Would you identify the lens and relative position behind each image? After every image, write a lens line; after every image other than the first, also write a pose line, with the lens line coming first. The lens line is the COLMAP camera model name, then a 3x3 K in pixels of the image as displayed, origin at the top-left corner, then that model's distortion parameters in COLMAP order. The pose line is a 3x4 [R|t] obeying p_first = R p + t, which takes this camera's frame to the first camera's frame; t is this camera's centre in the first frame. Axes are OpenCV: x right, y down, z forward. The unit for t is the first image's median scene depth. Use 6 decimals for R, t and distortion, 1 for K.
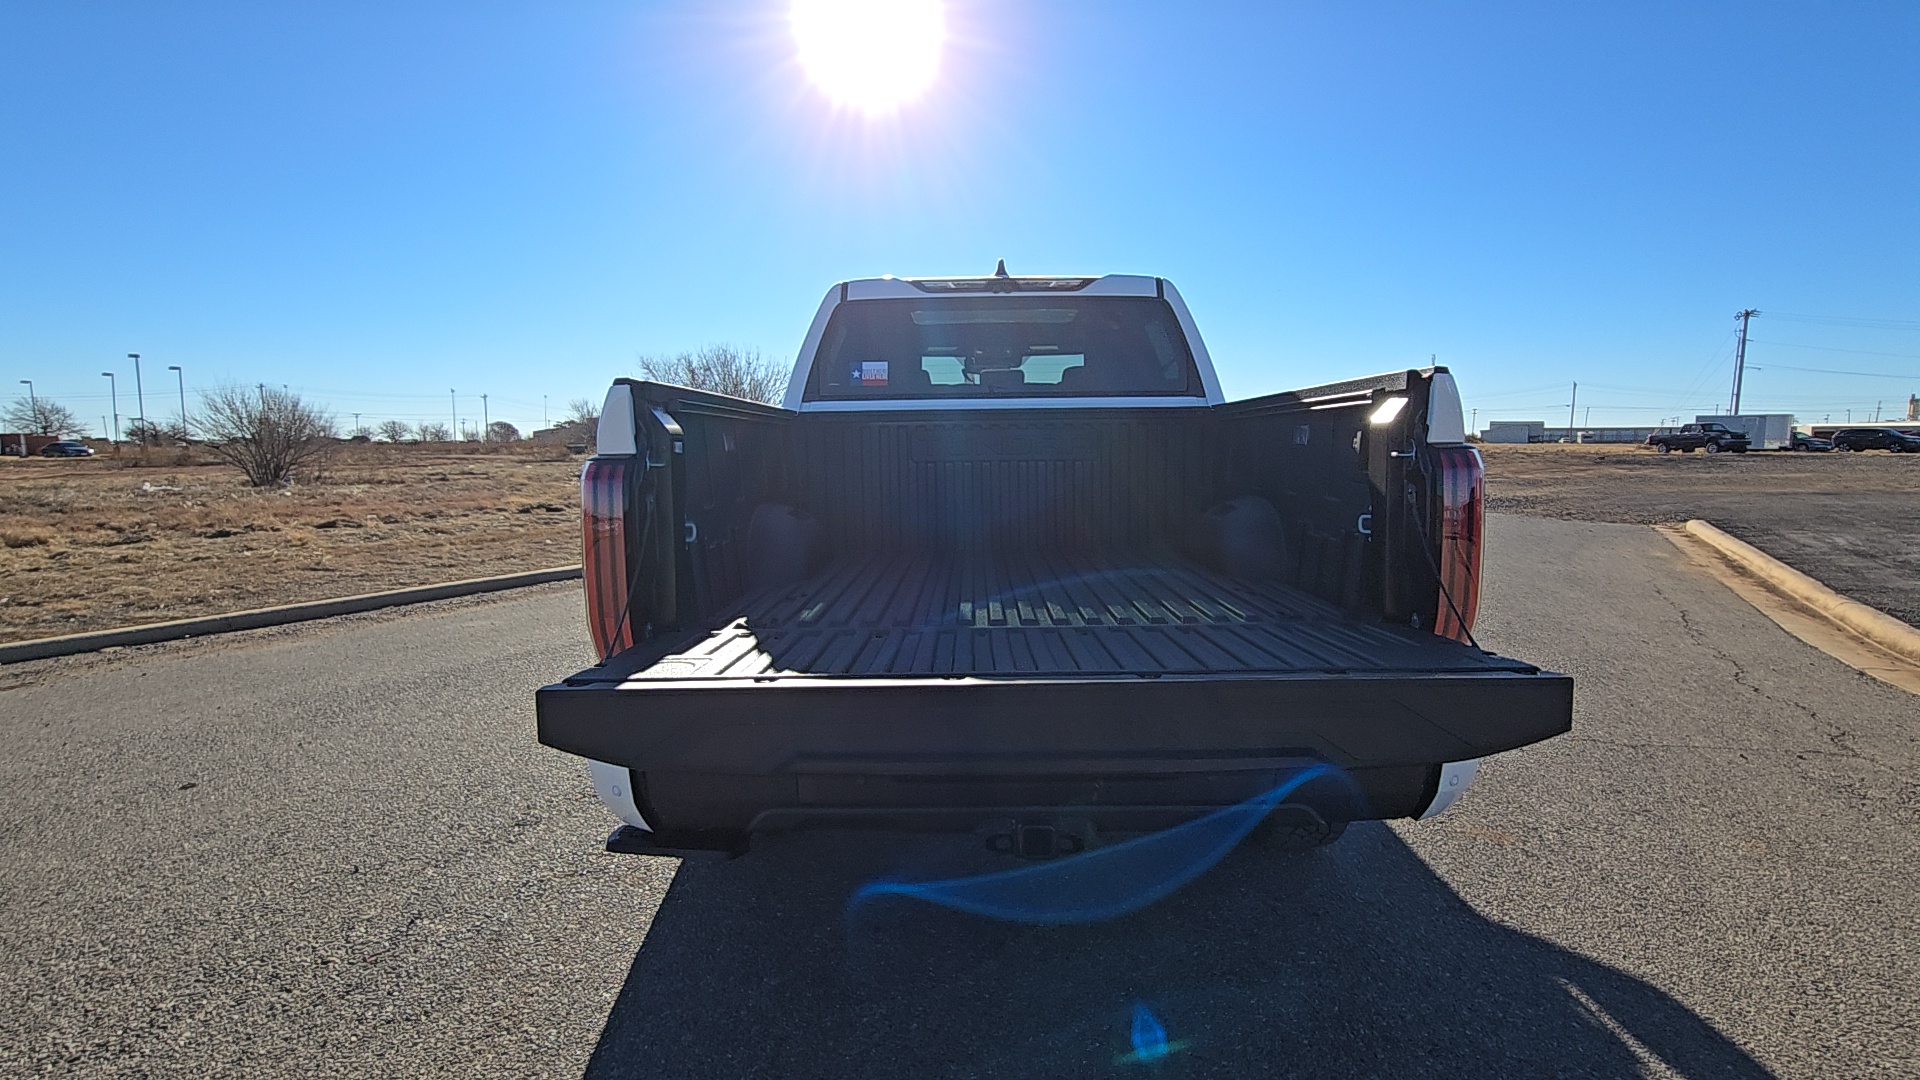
lens RADIAL K [[977.8, 0, 946.9], [0, 977.8, 554.0], [0, 0, 1]] dist [0.001613, 0.002567]
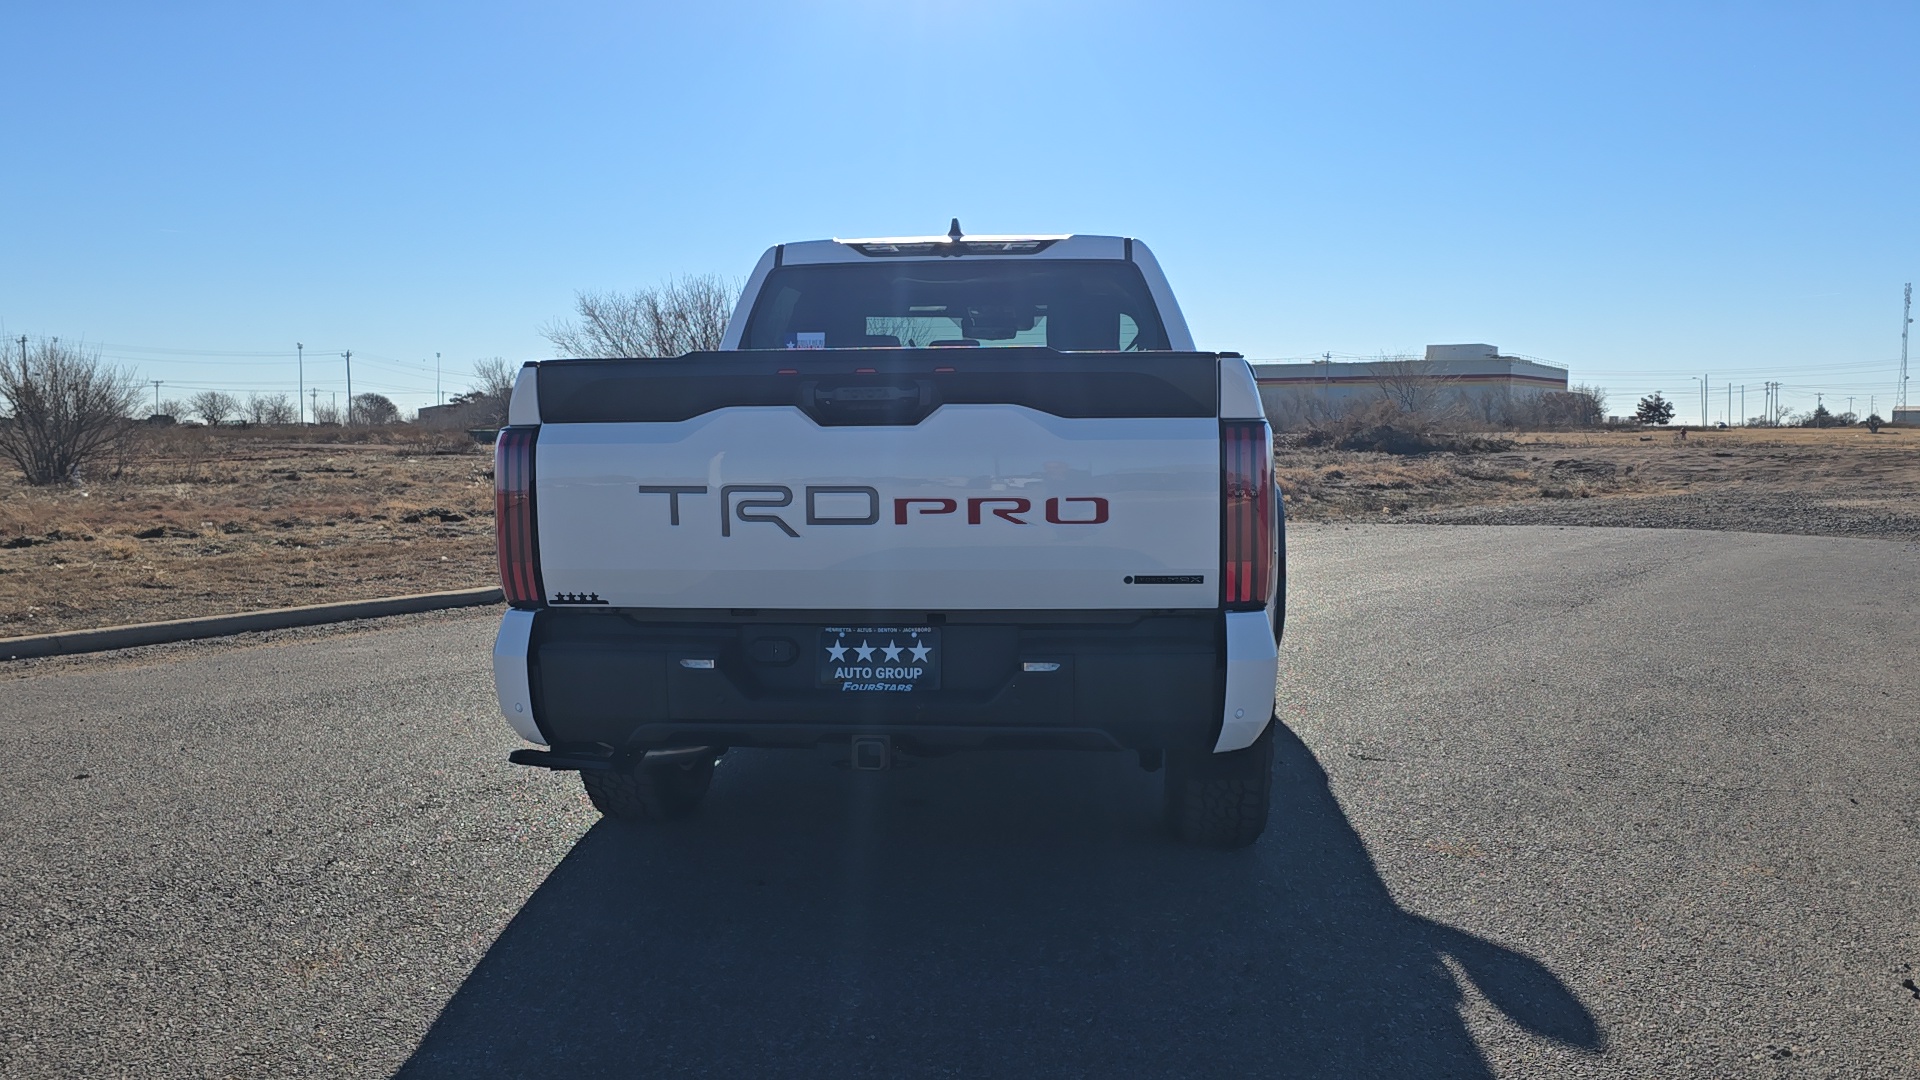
lens RADIAL K [[1608.7, 0, 967.9], [0, 1608.7, 537.4], [0, 0, 1]] dist [0.007519, -0.017396]
pose [[0.997694, 0.008651, -0.067317, 0.077303], [-0.011756, 0.998879, -0.045864, 0.027427], [0.066844, 0.046549, 0.996677, -0.210901]]
